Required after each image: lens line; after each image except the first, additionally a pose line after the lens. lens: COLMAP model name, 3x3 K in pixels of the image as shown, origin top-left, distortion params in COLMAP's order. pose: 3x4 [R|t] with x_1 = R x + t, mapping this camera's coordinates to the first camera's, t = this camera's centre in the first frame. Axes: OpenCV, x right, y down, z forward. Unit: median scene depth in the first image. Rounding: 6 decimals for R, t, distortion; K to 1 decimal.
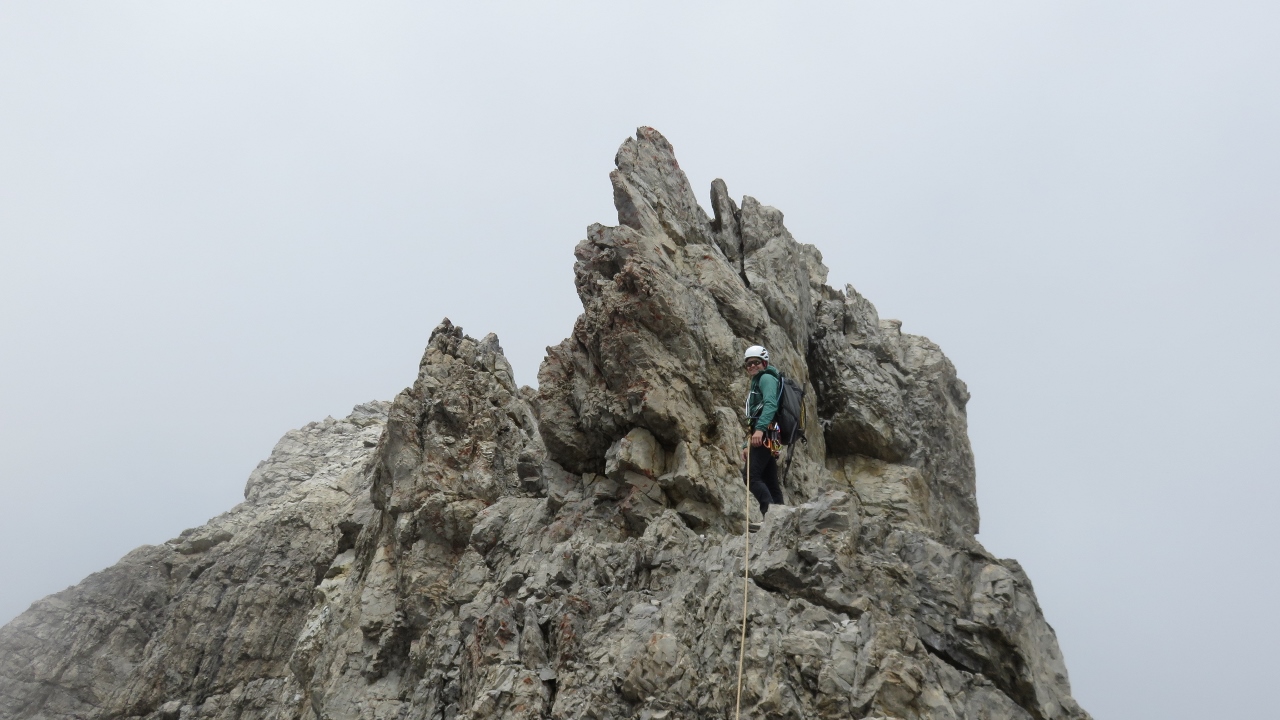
lens RADIAL K [[989.7, 0, 638.6], [0, 989.7, 358.2], [0, 0, 1]] dist [0.004340, 0.002095]
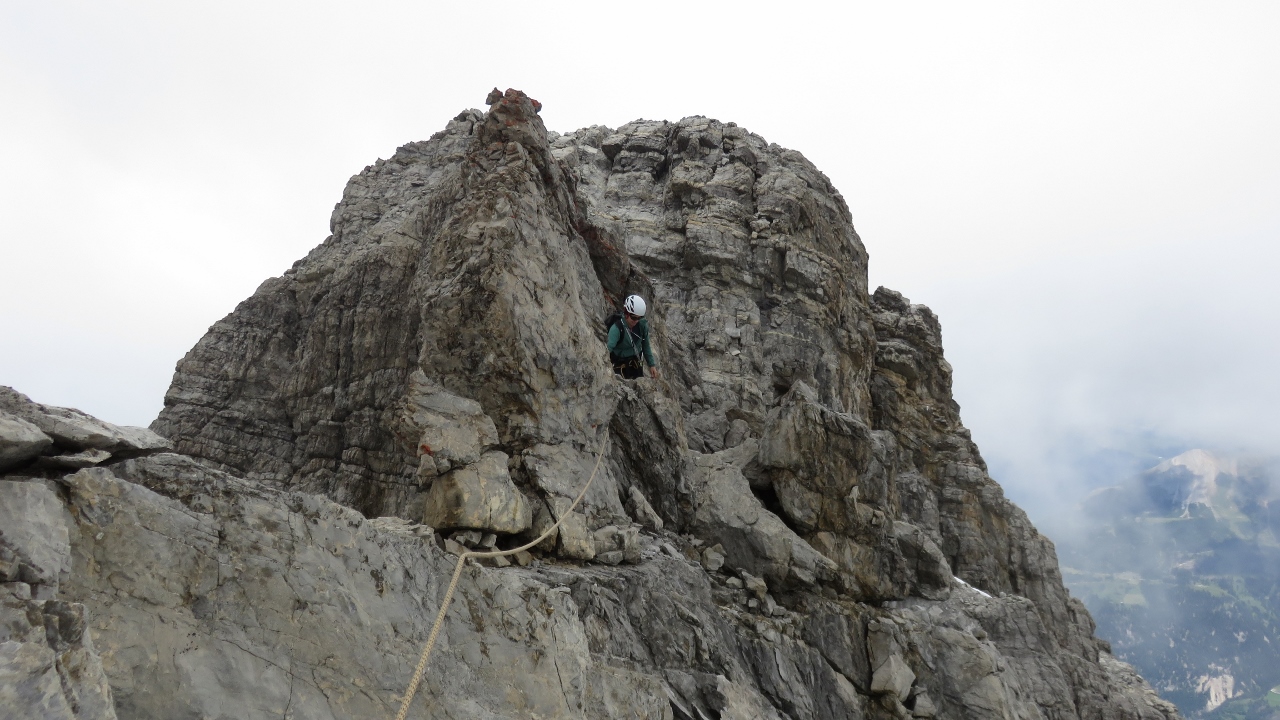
lens RADIAL K [[989.7, 0, 641.1], [0, 989.7, 360.3], [0, 0, 1]] dist [0.004340, 0.002095]
pose [[0.993723, -0.095048, -0.058999, 0.094576], [0.110401, 0.918393, 0.379954, -0.197360], [0.018070, -0.384083, 0.923122, -0.348197]]
